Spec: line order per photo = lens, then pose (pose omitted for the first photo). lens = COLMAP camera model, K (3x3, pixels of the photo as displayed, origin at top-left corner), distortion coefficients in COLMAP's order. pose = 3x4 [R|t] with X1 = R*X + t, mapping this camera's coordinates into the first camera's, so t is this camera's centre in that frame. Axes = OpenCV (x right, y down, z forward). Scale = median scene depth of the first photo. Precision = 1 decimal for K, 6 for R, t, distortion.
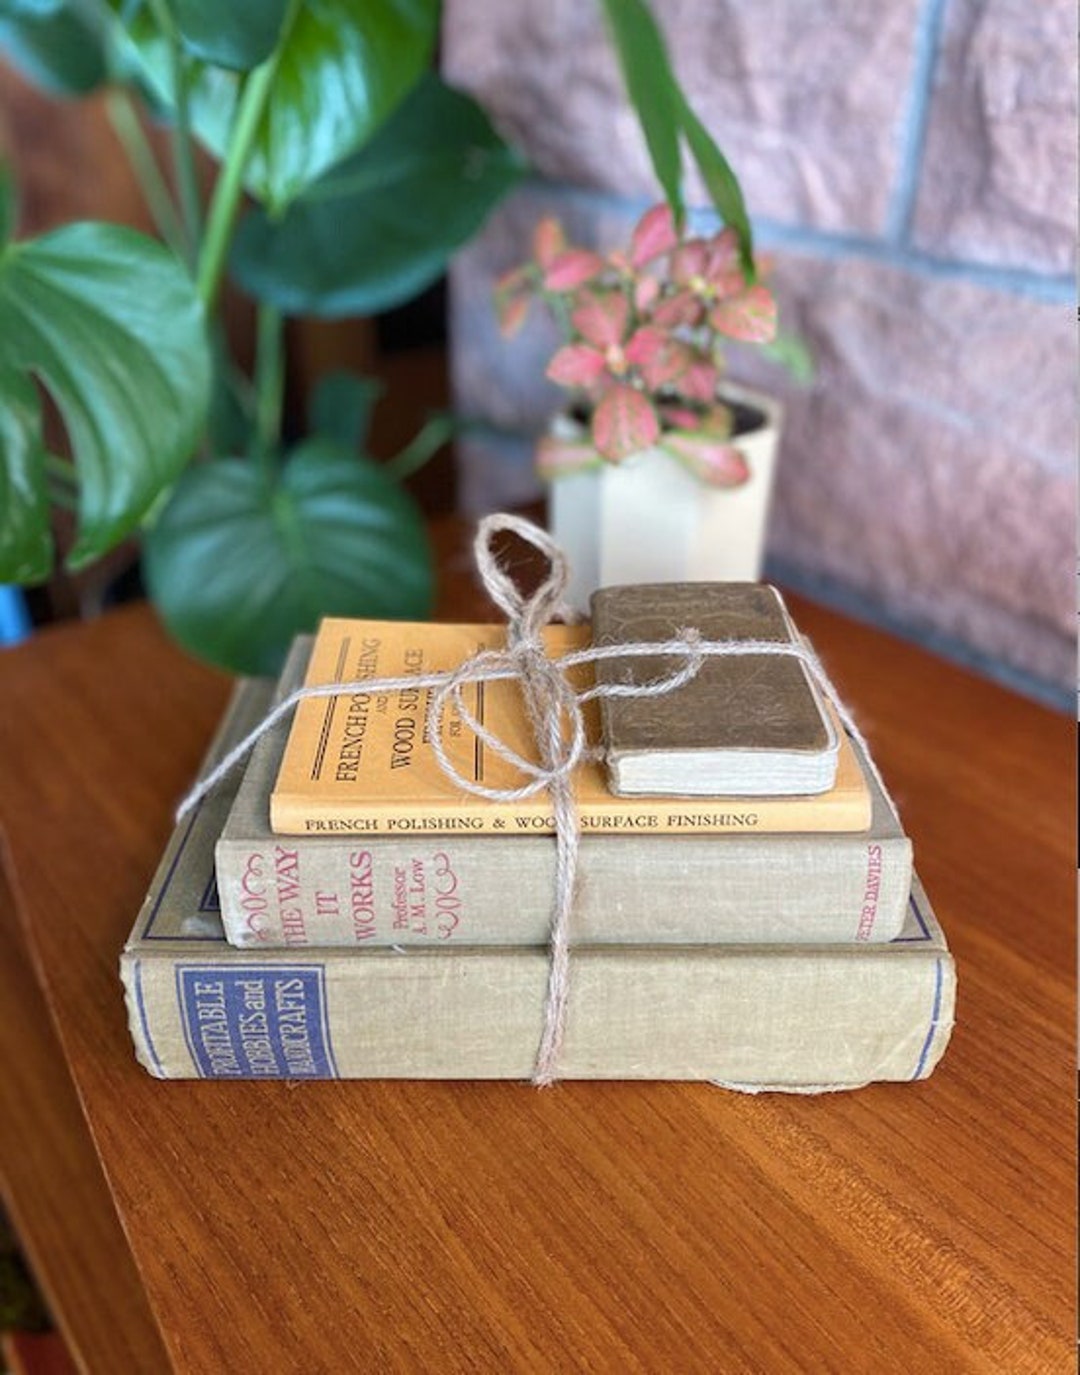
lens RADIAL K [[1109.9, 0, 544.6], [0, 1109.9, 699.3], [0, 0, 1]] dist [0.008425, -0.004999]
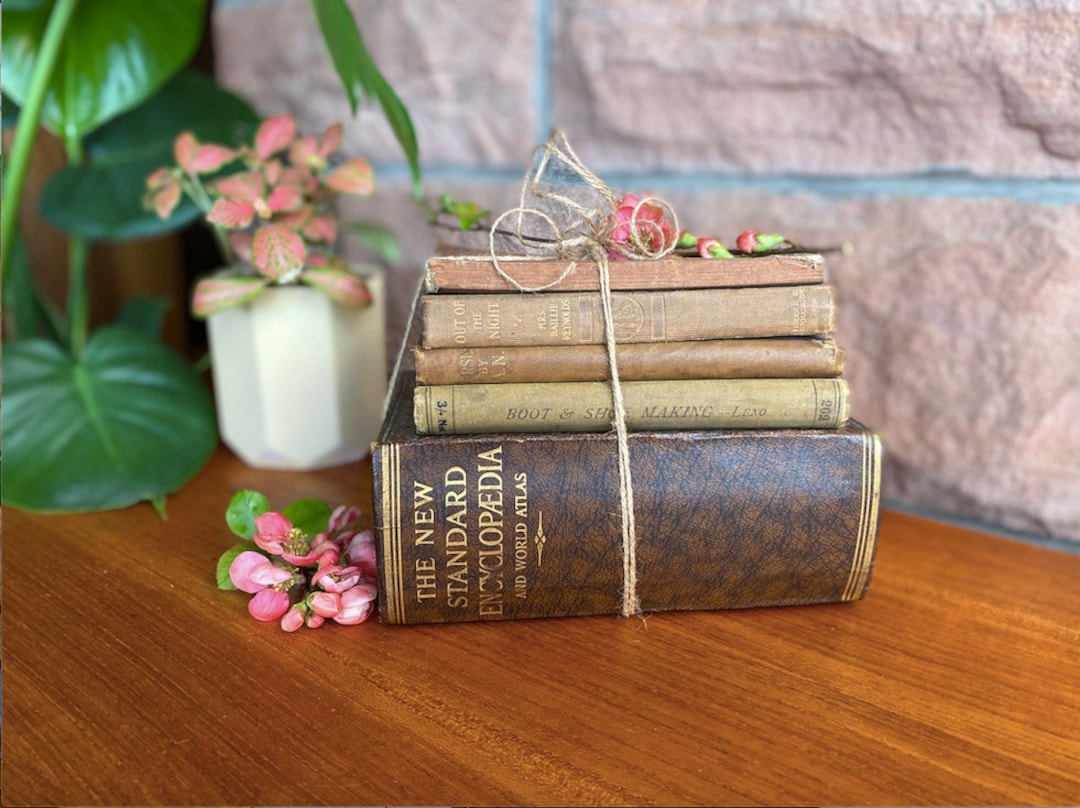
lens RADIAL K [[830.9, 0, 540.5], [0, 830.9, 398.1], [0, 0, 1]] dist [-0.000488, -0.007711]
pose [[0.968531, -0.077629, 0.236476, 0.059132], [0.136693, 0.959905, -0.244740, 0.256675], [-0.207995, 0.269363, 0.940309, 0.116941]]
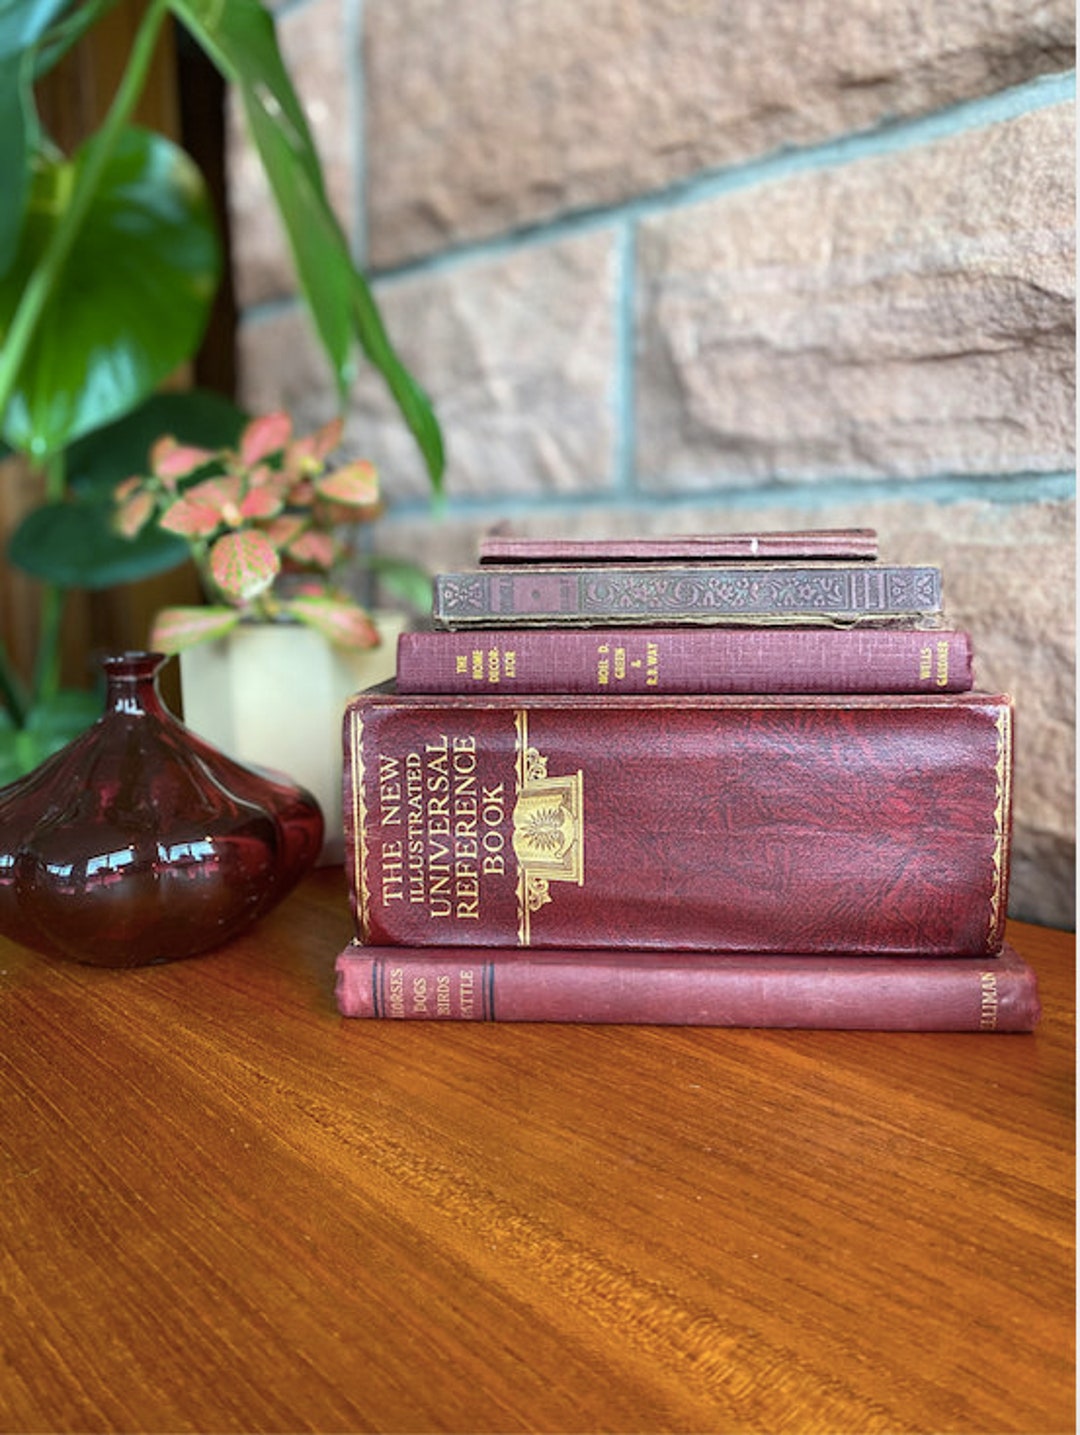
lens RADIAL K [[1104.6, 0, 540.1], [0, 1104.6, 718.8], [0, 0, 1]] dist [-0.000529, -0.000209]
pose [[0.992278, -0.038204, 0.118000, 0.171044], [0.080846, 0.920723, -0.381750, 0.377606], [-0.094061, 0.388342, 0.916702, 0.170881]]
